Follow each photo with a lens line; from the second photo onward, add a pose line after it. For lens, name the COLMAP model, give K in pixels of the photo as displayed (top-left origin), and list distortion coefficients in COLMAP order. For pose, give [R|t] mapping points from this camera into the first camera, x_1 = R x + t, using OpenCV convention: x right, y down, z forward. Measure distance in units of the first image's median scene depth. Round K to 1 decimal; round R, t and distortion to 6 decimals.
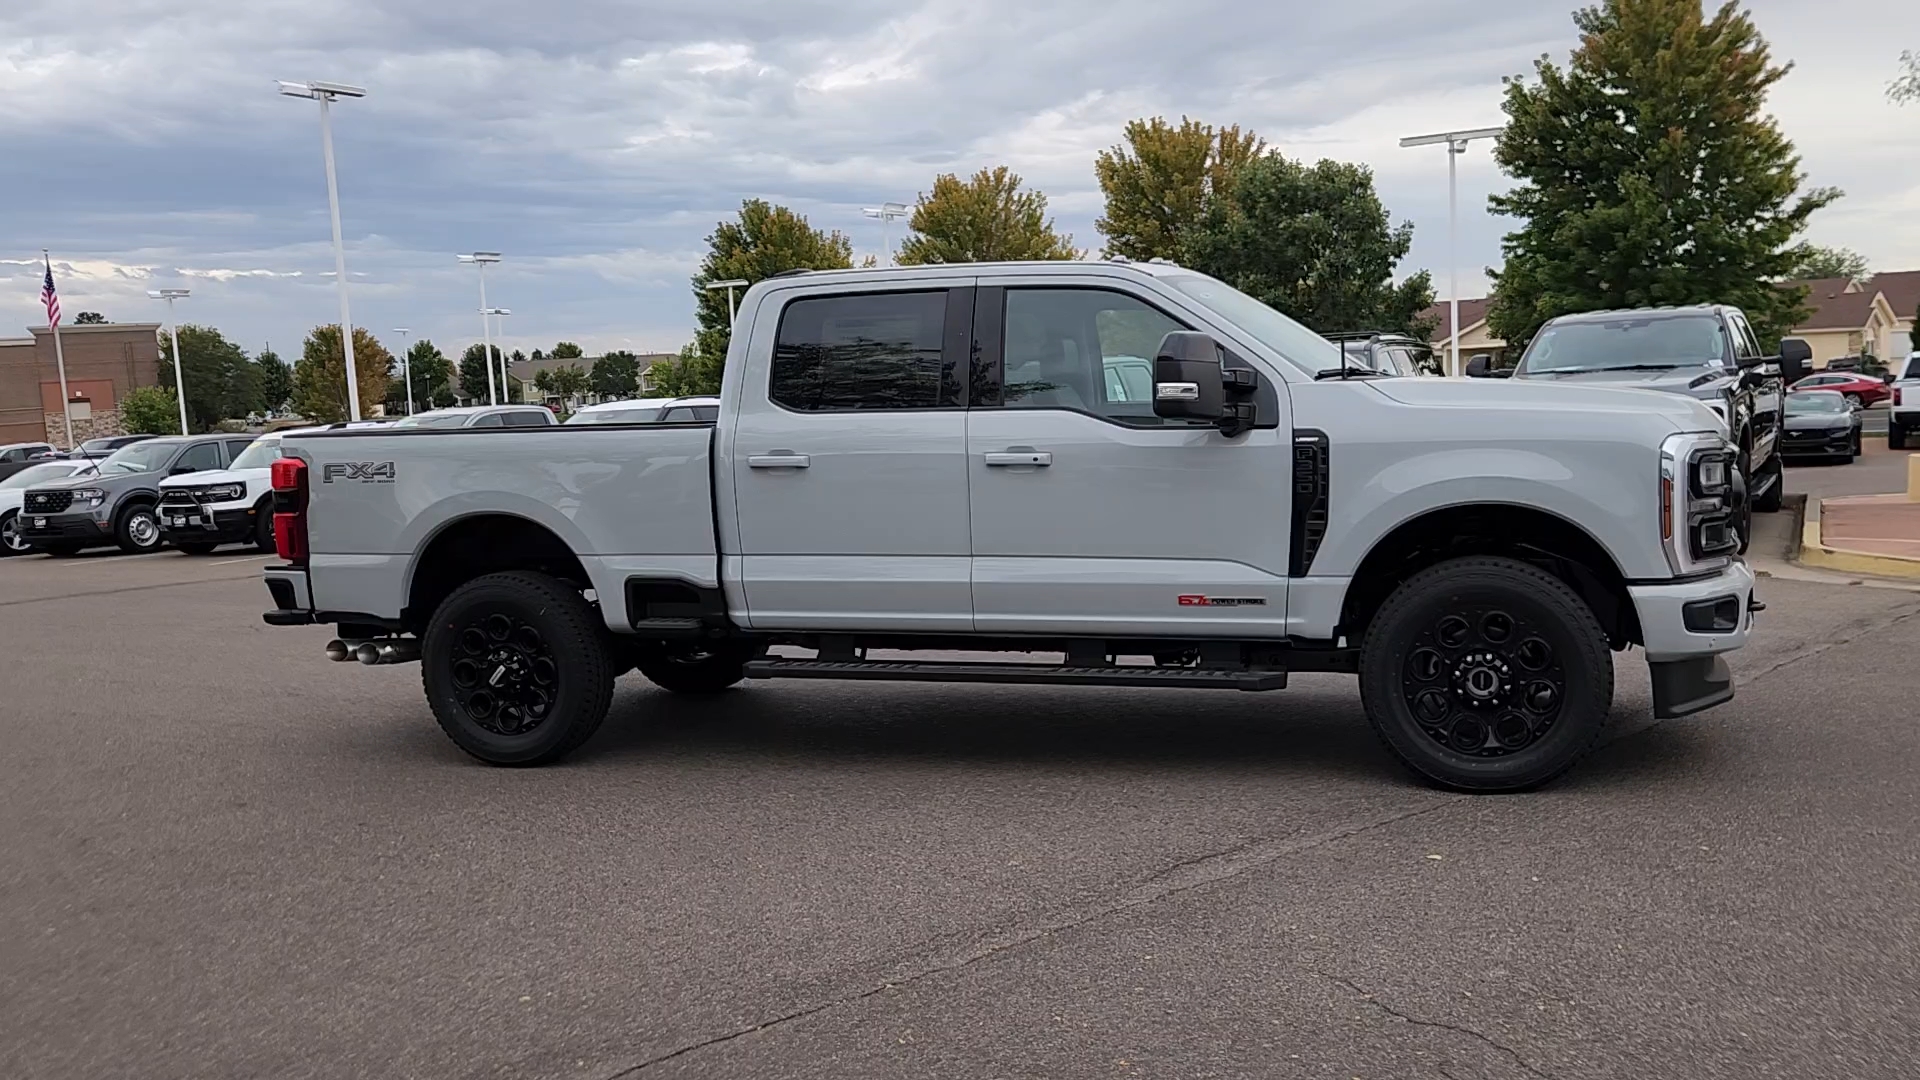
lens RADIAL K [[1629.7, 0, 949.1], [0, 1629.7, 545.4], [0, 0, 1]] dist [0.036540, -0.027233]
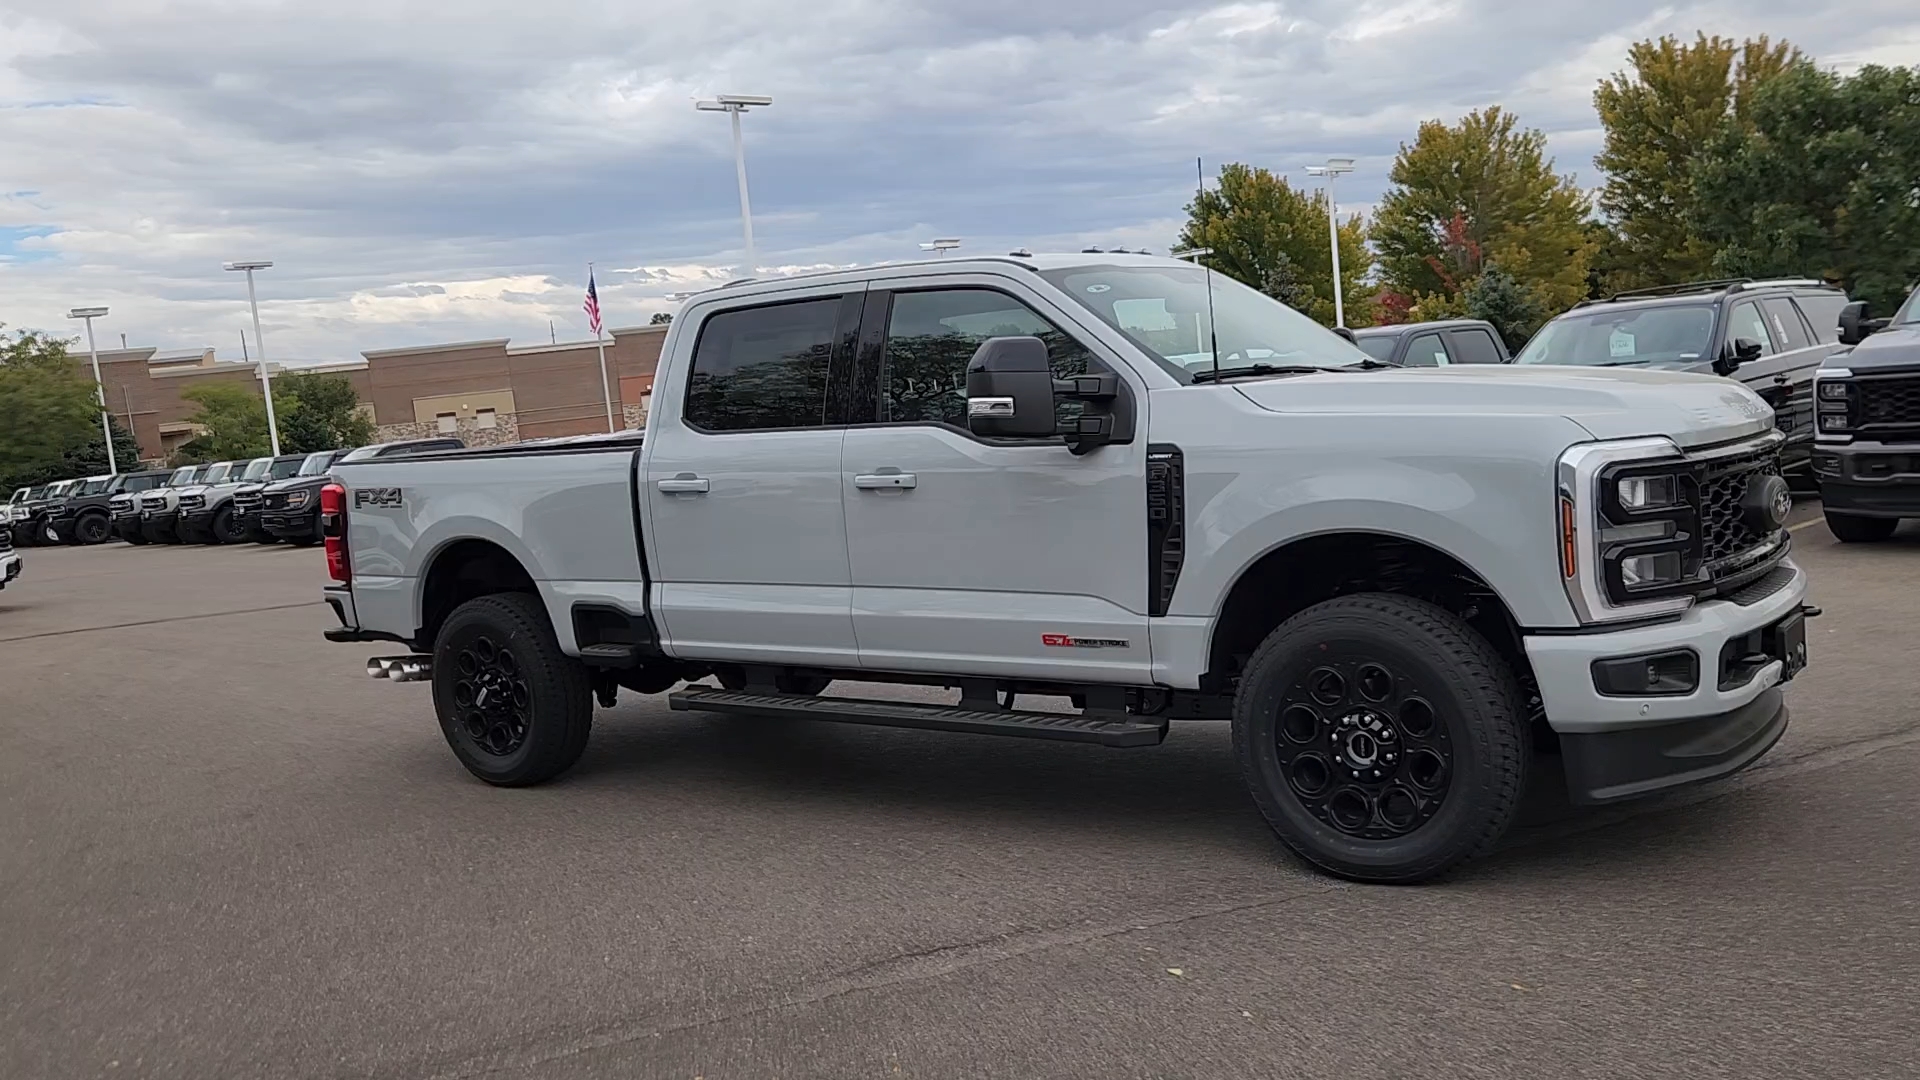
lens RADIAL K [[1629.7, 0, 946.9], [0, 1629.7, 540.2], [0, 0, 1]] dist [0.036540, -0.027233]
pose [[0.948156, -0.007395, -0.317718, 0.315477], [0.012690, 0.999813, 0.014598, -0.028666], [0.317551, -0.017873, 0.948073, 0.128112]]
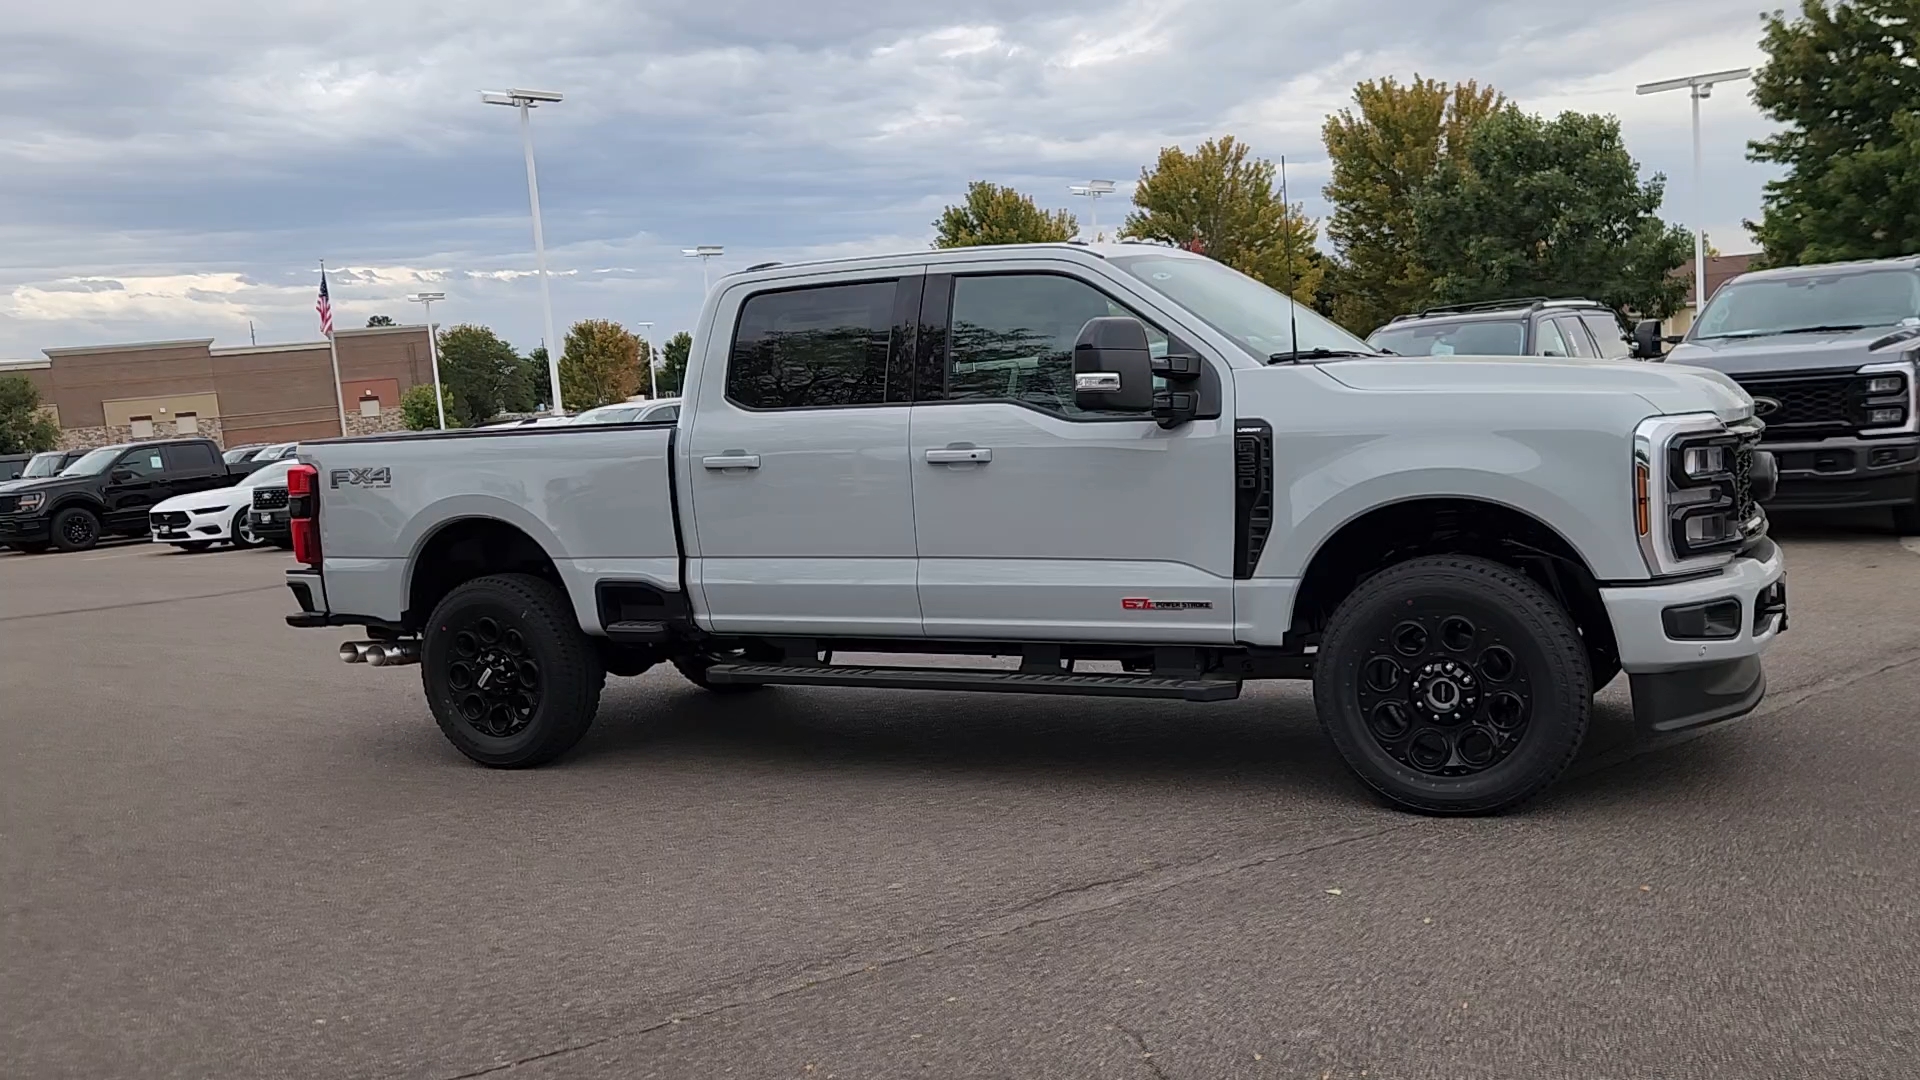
lens RADIAL K [[1629.7, 0, 947.0], [0, 1629.7, 546.4], [0, 0, 1]] dist [0.036540, -0.027233]
pose [[0.987796, -0.009826, -0.155445, 0.158753], [0.011897, 0.999852, 0.012395, -0.010321], [0.155300, -0.014093, 0.987767, 0.050434]]
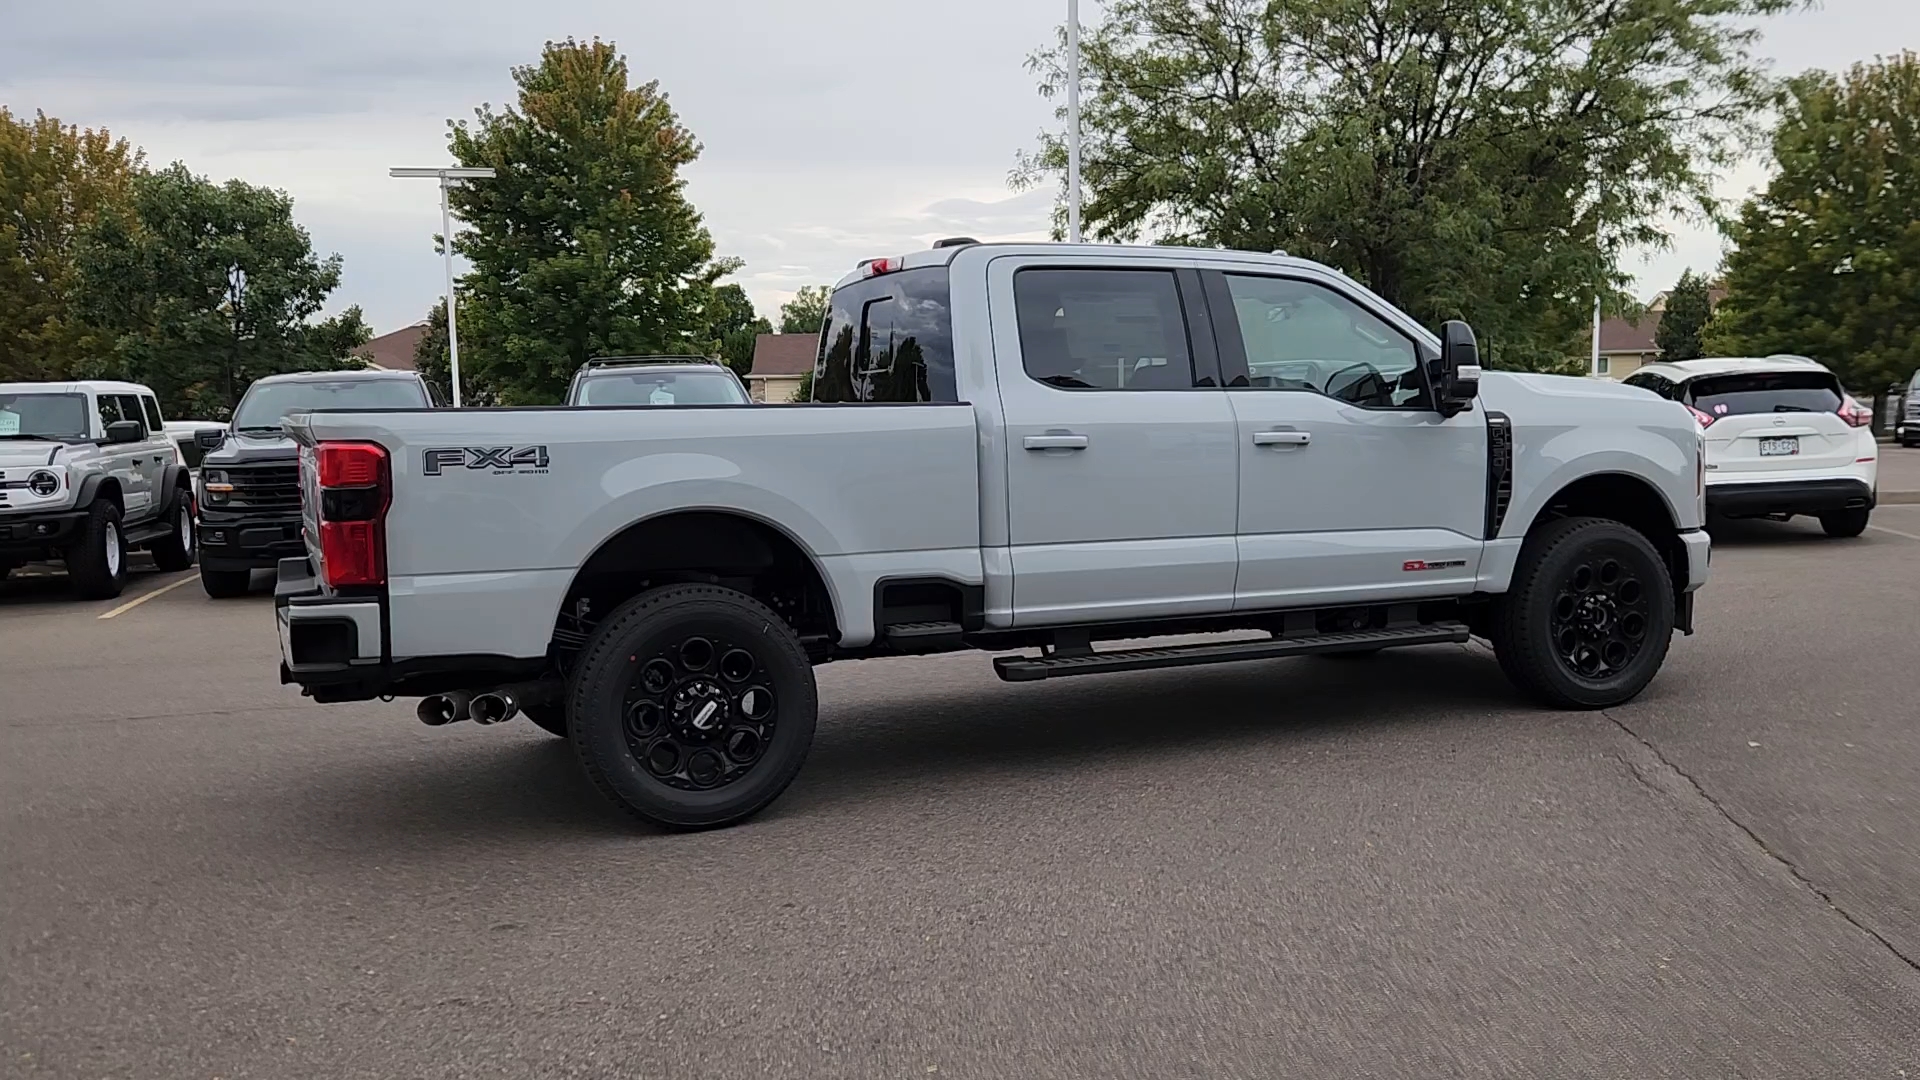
lens RADIAL K [[1629.7, 0, 950.9], [0, 1629.7, 548.0], [0, 0, 1]] dist [0.036540, -0.027233]
pose [[0.746574, -0.035273, 0.664367, -0.696593], [0.053715, 0.998529, -0.007348, 0.011075], [-0.663131, 0.041172, 0.747370, 0.321599]]
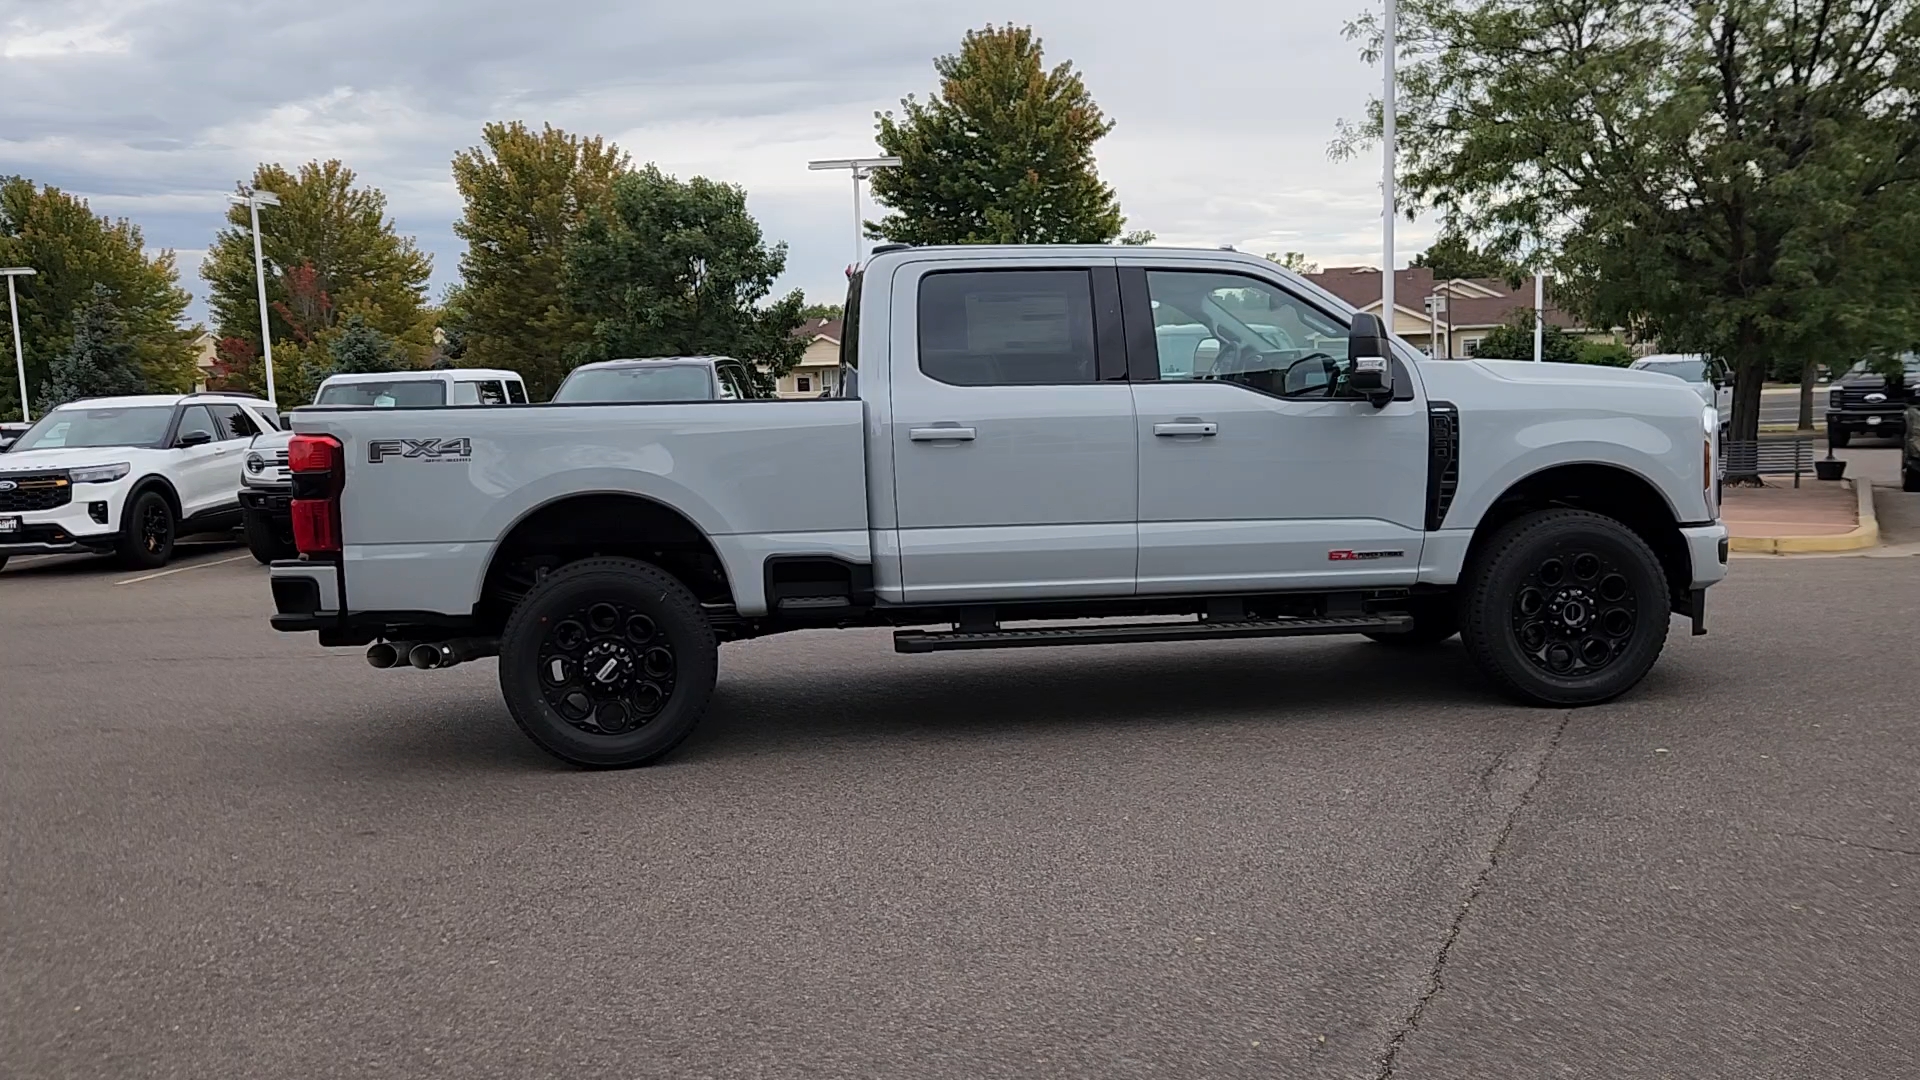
lens RADIAL K [[1629.7, 0, 946.1], [0, 1629.7, 548.4], [0, 0, 1]] dist [0.036540, -0.027233]
pose [[0.907916, -0.028645, 0.418172, -0.476012], [0.032189, 0.999481, -0.001423, 0.018585], [-0.417914, 0.014753, 0.908367, 0.085050]]
